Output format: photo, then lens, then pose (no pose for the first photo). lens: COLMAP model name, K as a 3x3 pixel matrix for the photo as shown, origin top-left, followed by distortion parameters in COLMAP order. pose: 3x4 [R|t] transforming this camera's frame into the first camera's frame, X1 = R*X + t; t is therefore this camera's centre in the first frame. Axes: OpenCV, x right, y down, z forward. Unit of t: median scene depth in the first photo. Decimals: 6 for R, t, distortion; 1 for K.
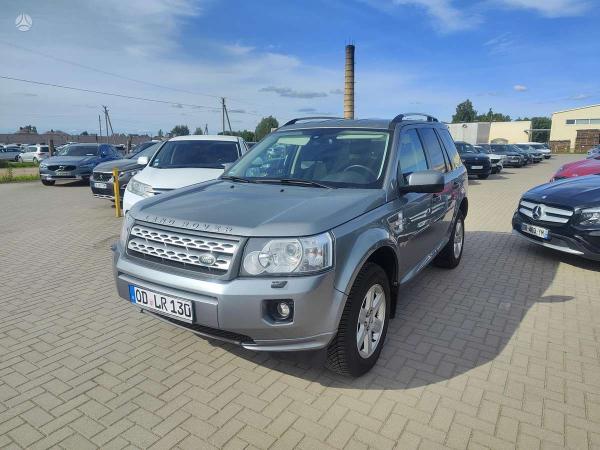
lens RADIAL K [[400.0, 0, 300.3], [0, 400.0, 230.7], [0, 0, 1]] dist [0.047598, -0.024005]
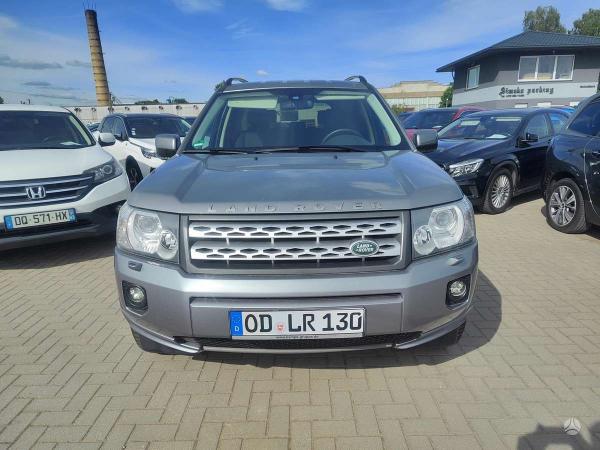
lens RADIAL K [[400.0, 0, 298.3], [0, 400.0, 225.9], [0, 0, 1]] dist [0.047598, -0.024005]
pose [[0.843212, -0.152134, 0.515606, -0.568649], [0.133519, 0.988335, 0.073261, -0.031623], [-0.520737, 0.007069, 0.853688, 0.341339]]
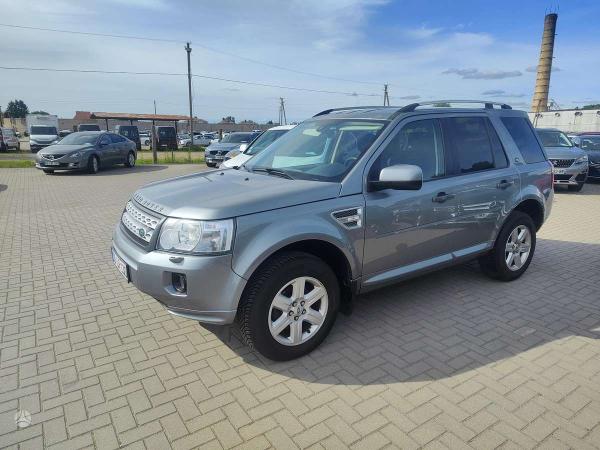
lens RADIAL K [[400.0, 0, 298.2], [0, 400.0, 219.9], [0, 0, 1]] dist [0.047598, -0.024005]
pose [[0.911298, 0.089640, -0.401871, 0.542192], [-0.087492, 0.995882, 0.023738, -0.028272], [0.402344, 0.013528, 0.915389, 0.061577]]
